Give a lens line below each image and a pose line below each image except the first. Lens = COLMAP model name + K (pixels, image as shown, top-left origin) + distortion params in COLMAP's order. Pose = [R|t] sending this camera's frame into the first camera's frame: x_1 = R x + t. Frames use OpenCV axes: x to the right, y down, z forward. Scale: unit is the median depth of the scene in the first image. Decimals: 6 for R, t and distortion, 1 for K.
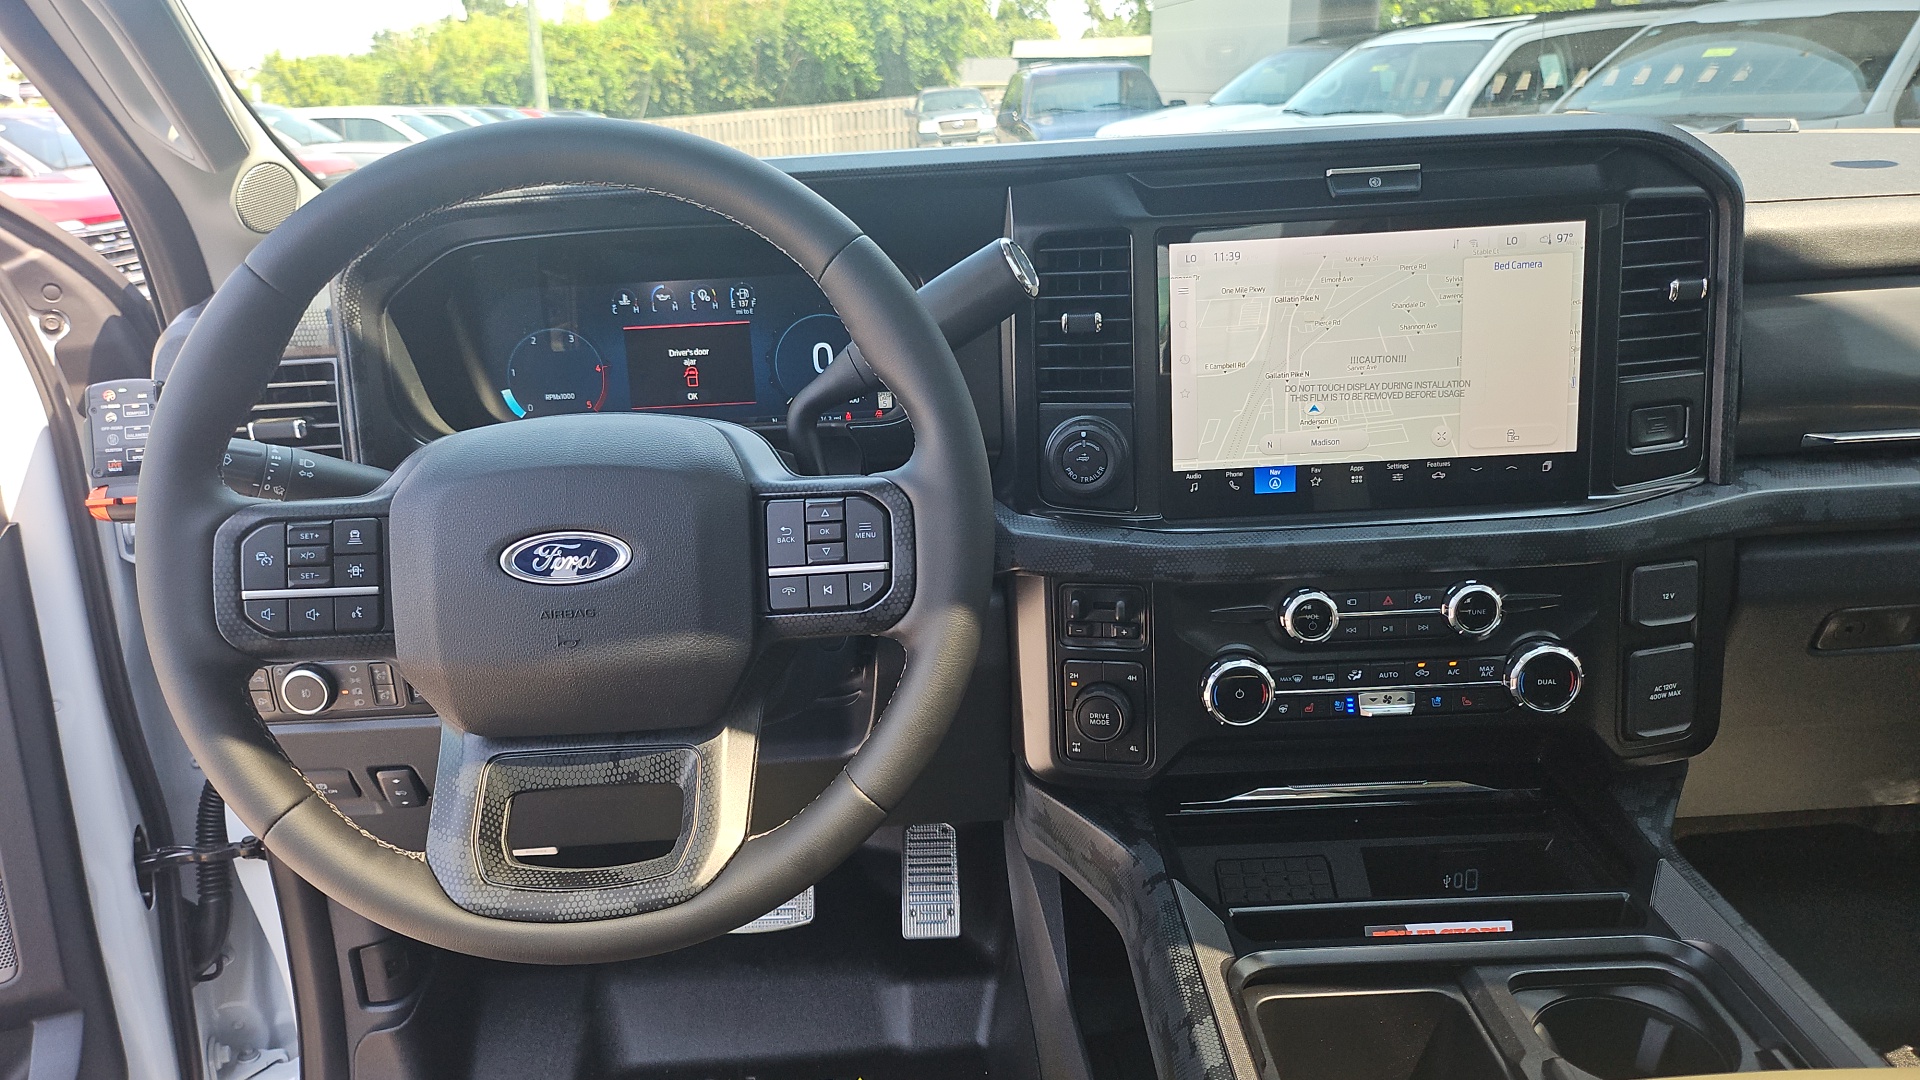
lens RADIAL K [[1357.5, 0, 942.9], [0, 1357.5, 546.0], [0, 0, 1]] dist [0.057443, -0.046663]
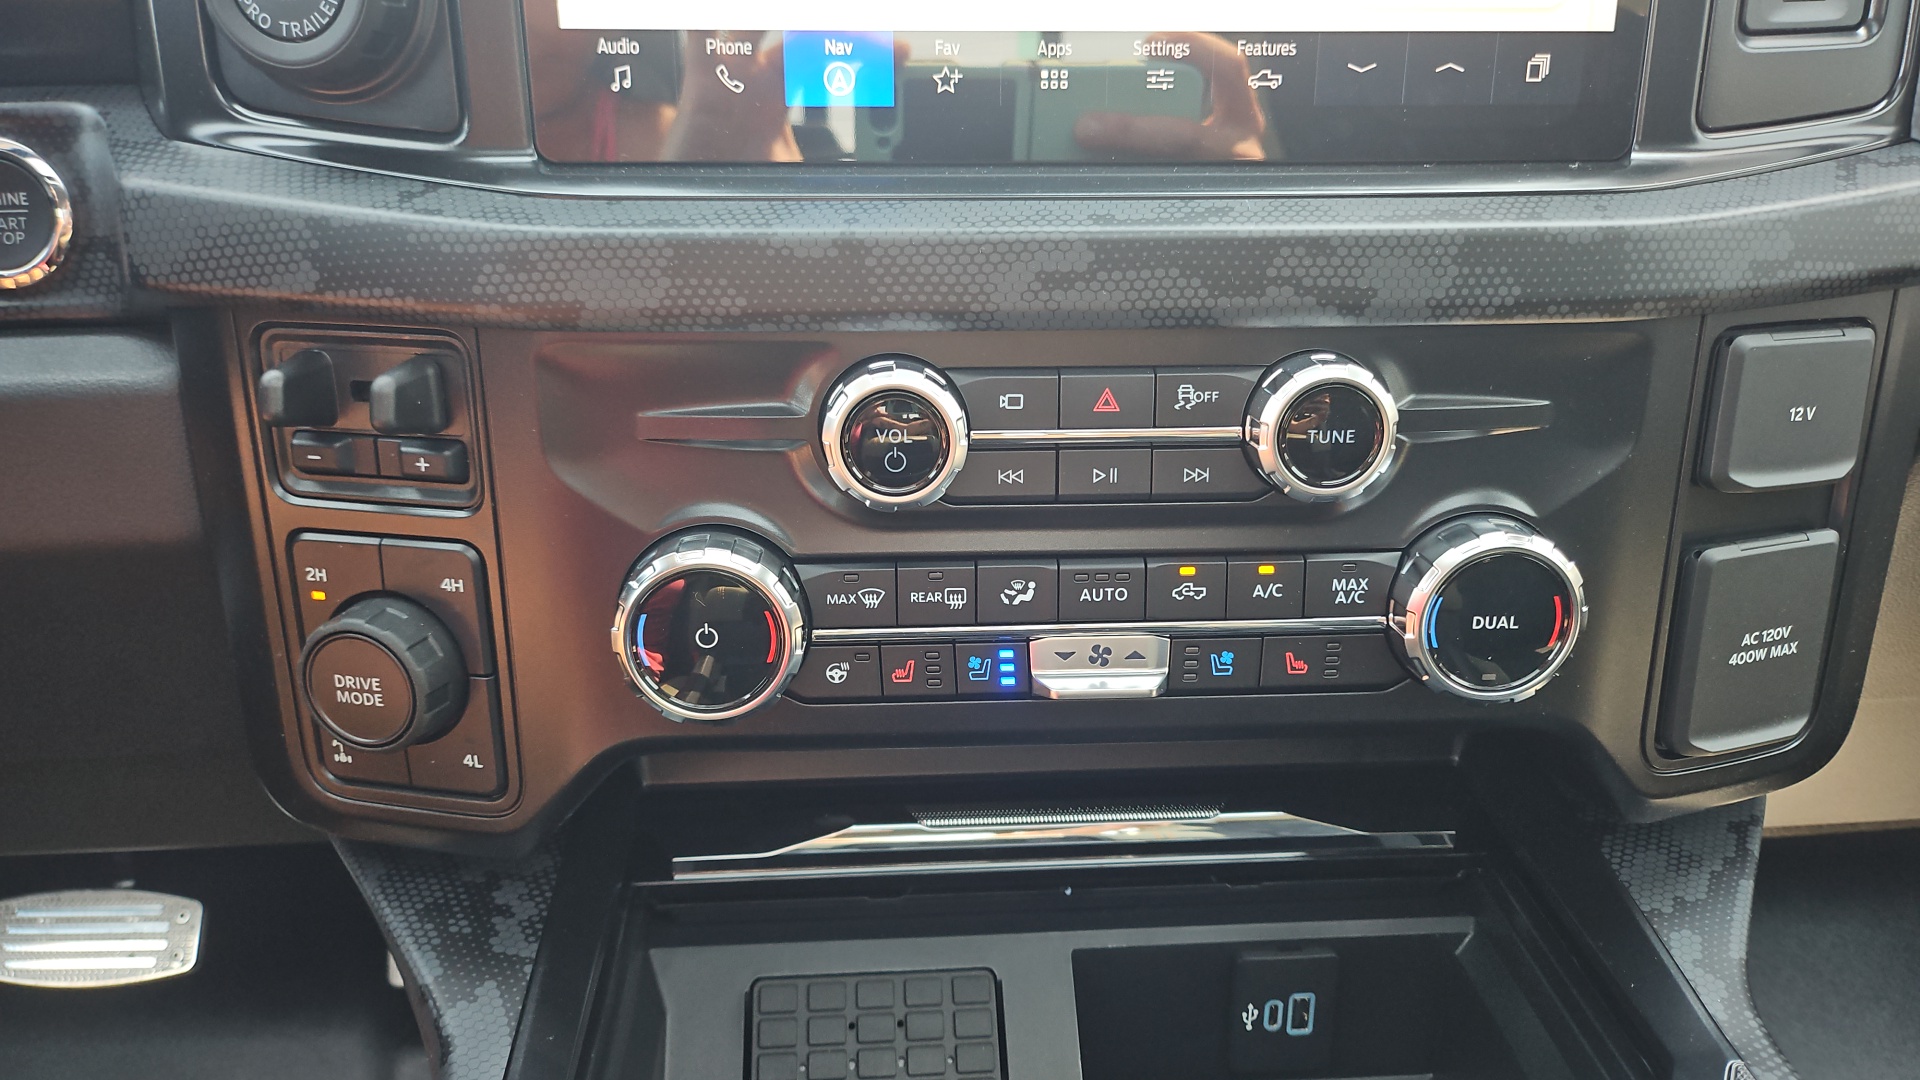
lens RADIAL K [[1357.5, 0, 971.9], [0, 1357.5, 538.3], [0, 0, 1]] dist [0.057443, -0.046663]
pose [[0.996705, 0.027445, 0.076322, 0.258767], [-0.035223, 0.994108, 0.102508, 0.040114], [-0.073059, -0.104859, 0.991800, 0.620895]]
